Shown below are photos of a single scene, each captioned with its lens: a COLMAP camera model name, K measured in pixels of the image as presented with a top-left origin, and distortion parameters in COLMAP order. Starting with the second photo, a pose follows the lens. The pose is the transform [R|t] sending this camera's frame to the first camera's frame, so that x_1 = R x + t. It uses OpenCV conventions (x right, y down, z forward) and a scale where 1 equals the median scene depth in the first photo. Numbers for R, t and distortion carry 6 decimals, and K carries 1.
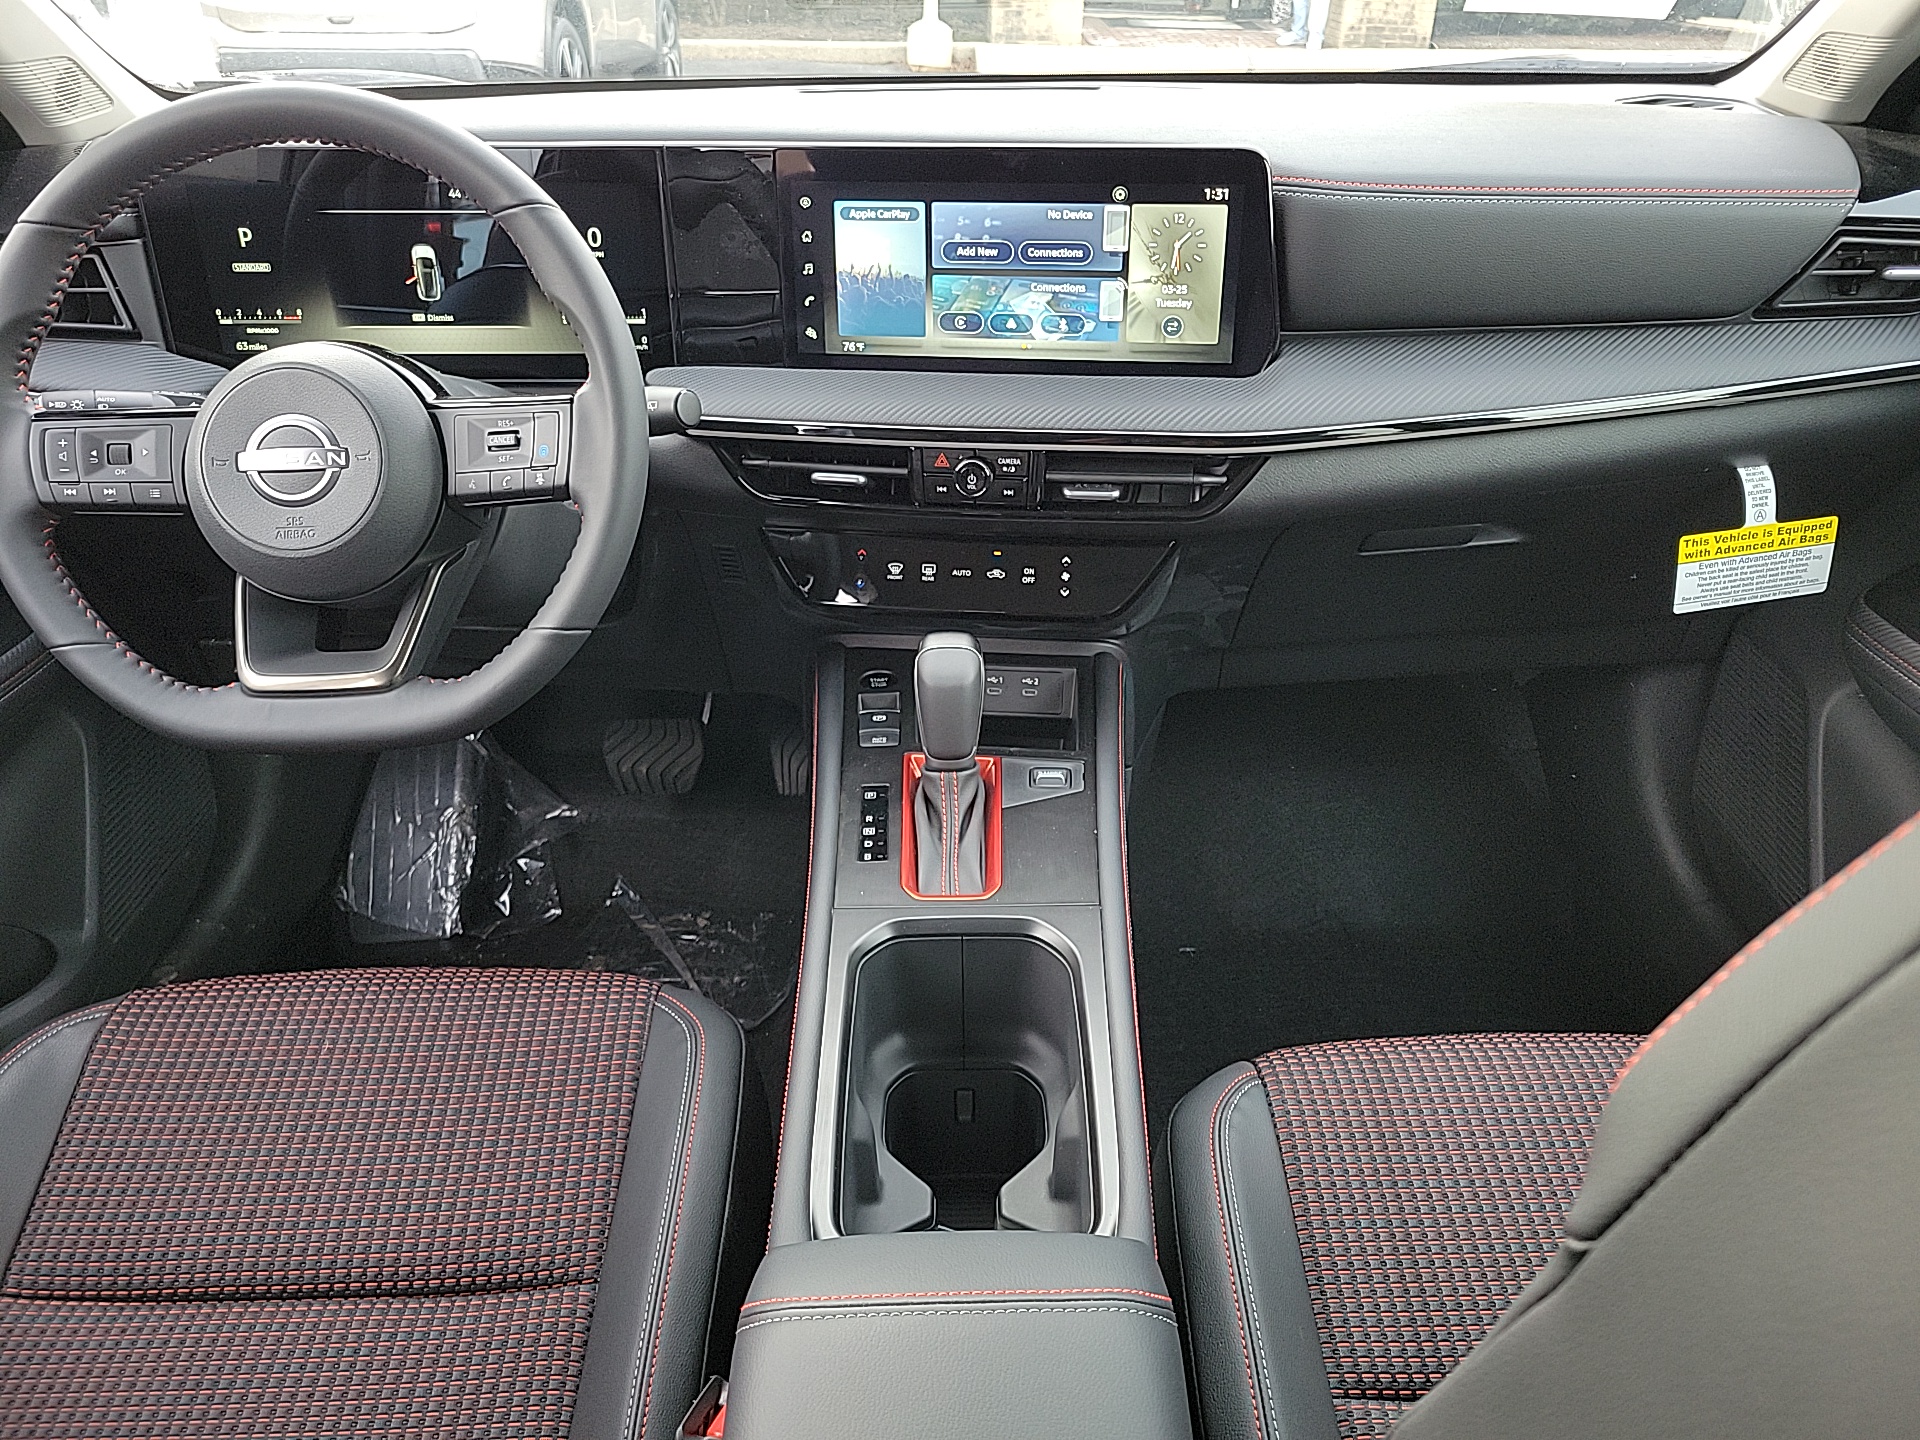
lens RADIAL K [[1445.6, 0, 985.4], [0, 1445.6, 709.4], [0, 0, 1]] dist [0.050946, -0.039725]
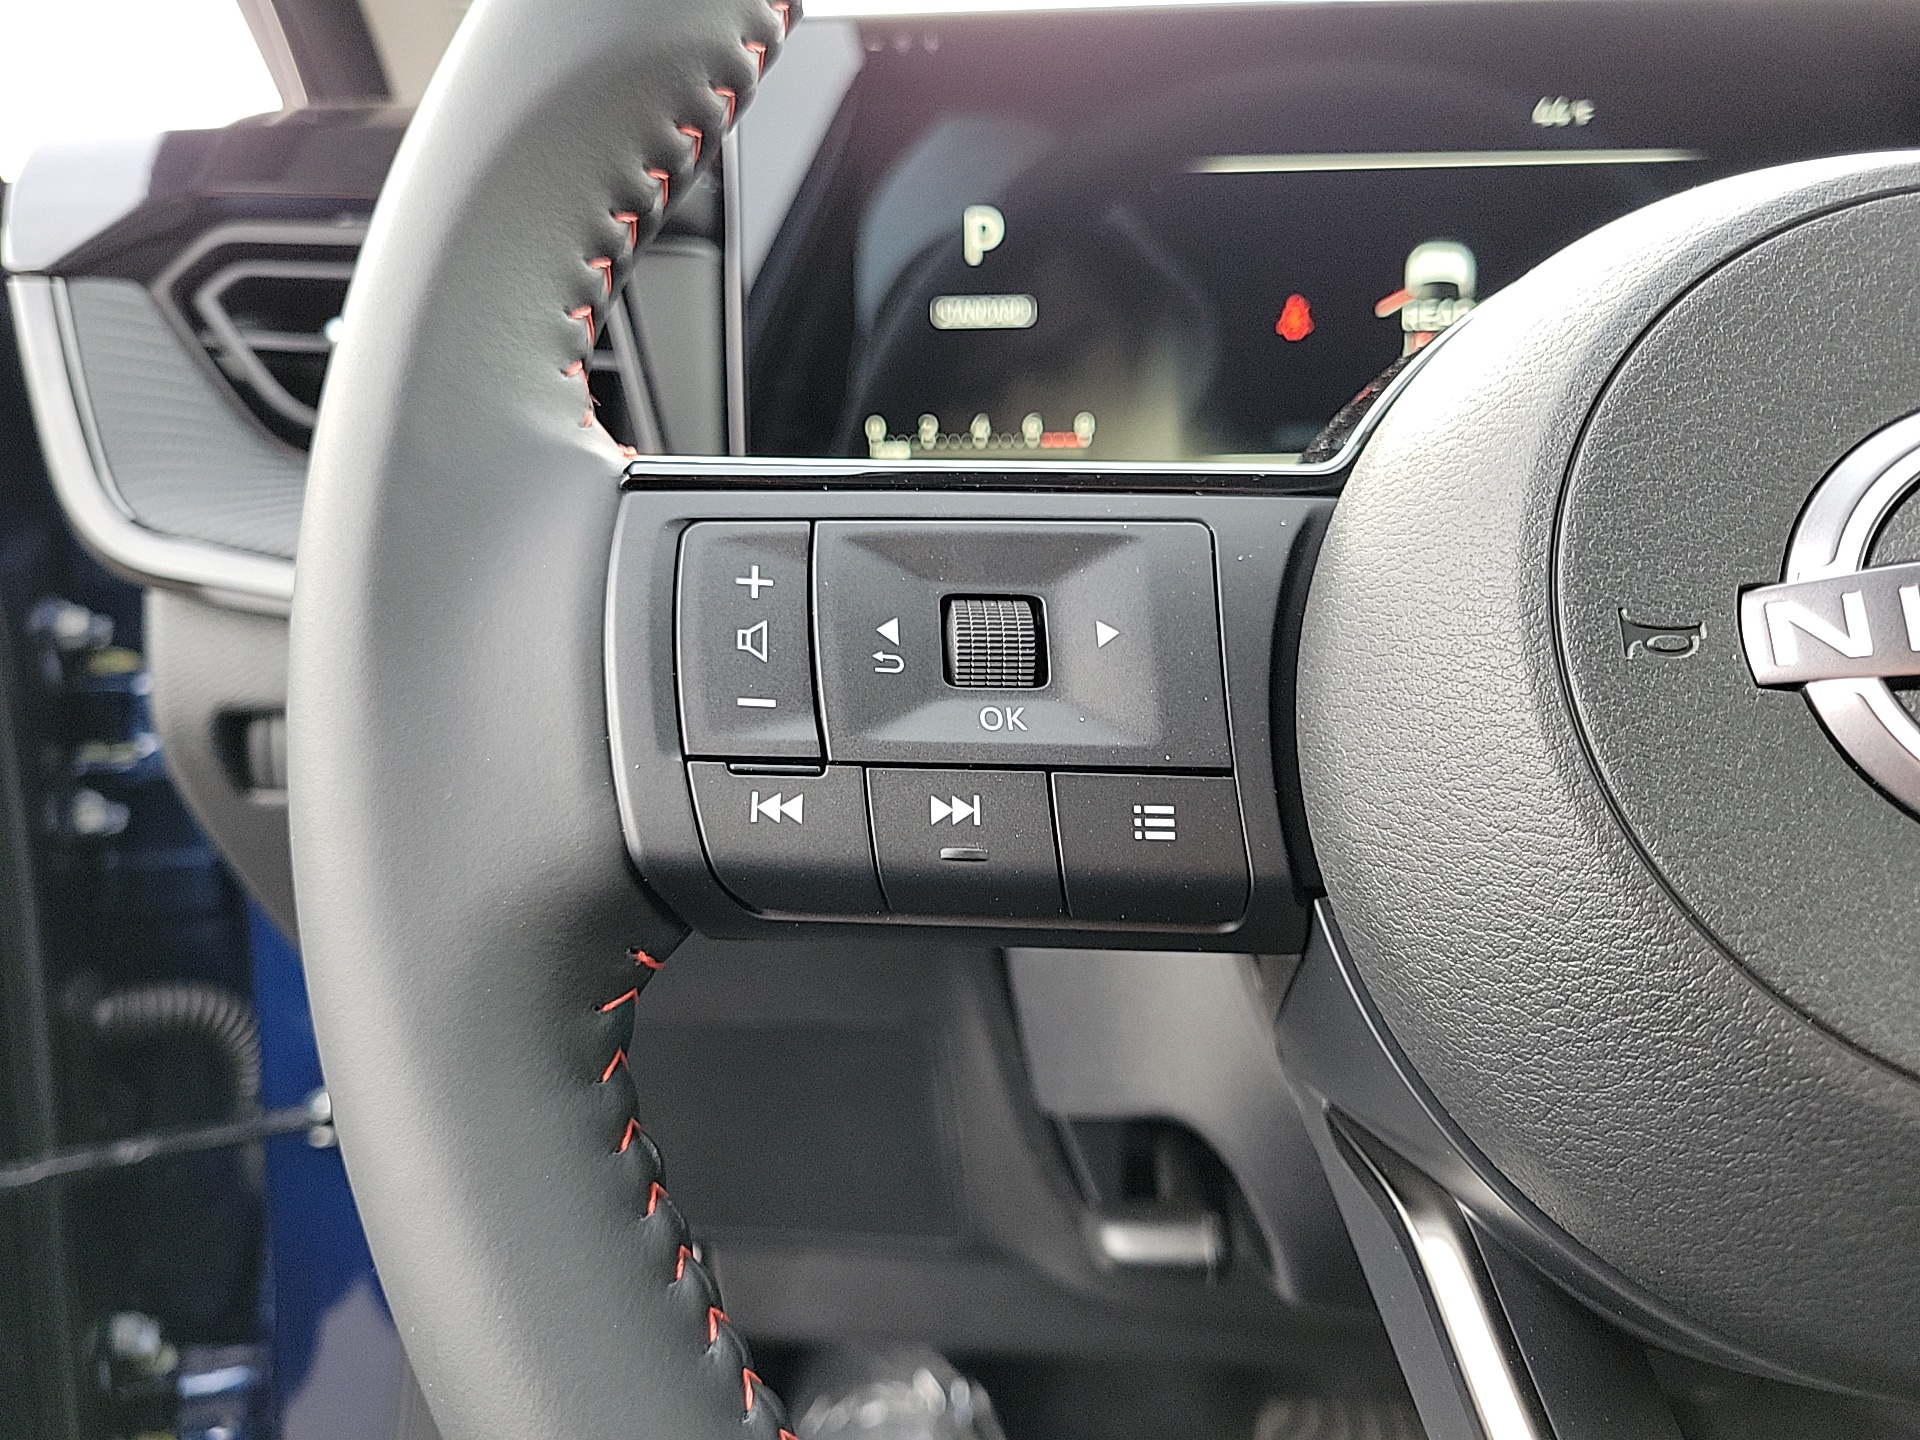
lens RADIAL K [[1445.6, 0, 977.7], [0, 1445.6, 702.1], [0, 0, 1]] dist [0.050946, -0.039725]
pose [[0.998858, 0.008753, -0.046963, -0.499113], [-0.022976, 0.949922, -0.311640, -0.085863], [0.041884, 0.312364, 0.949039, 0.687482]]
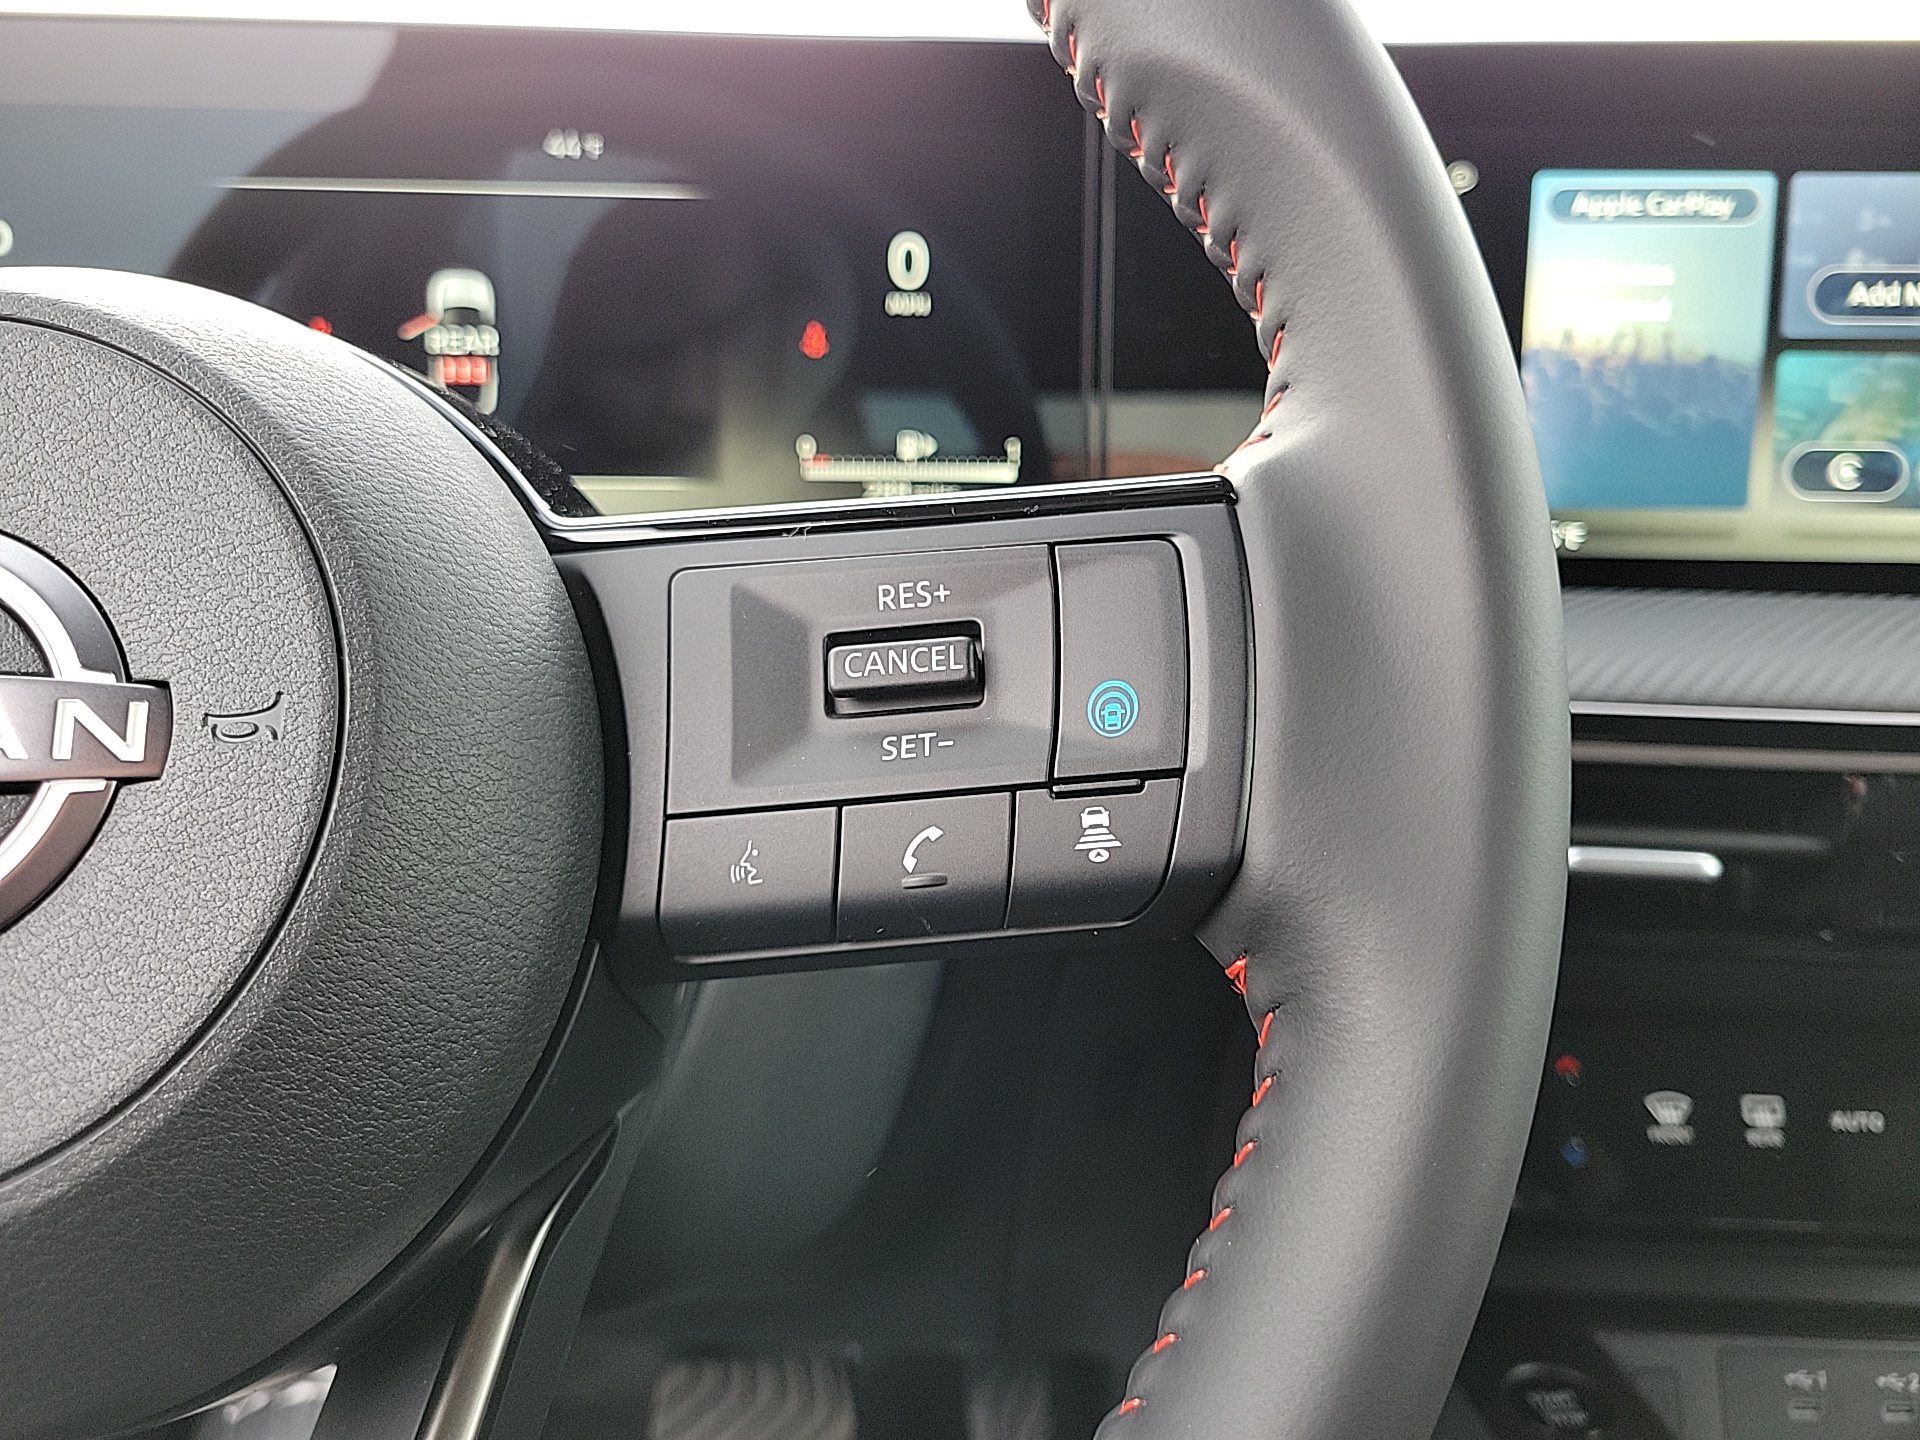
lens RADIAL K [[1445.6, 0, 967.1], [0, 1445.6, 717.4], [0, 0, 1]] dist [0.050946, -0.039725]
pose [[0.997672, 0.008006, 0.067731, -0.285230], [0.011034, 0.961060, -0.276119, -0.098757], [-0.067304, 0.276223, 0.958734, 0.669126]]
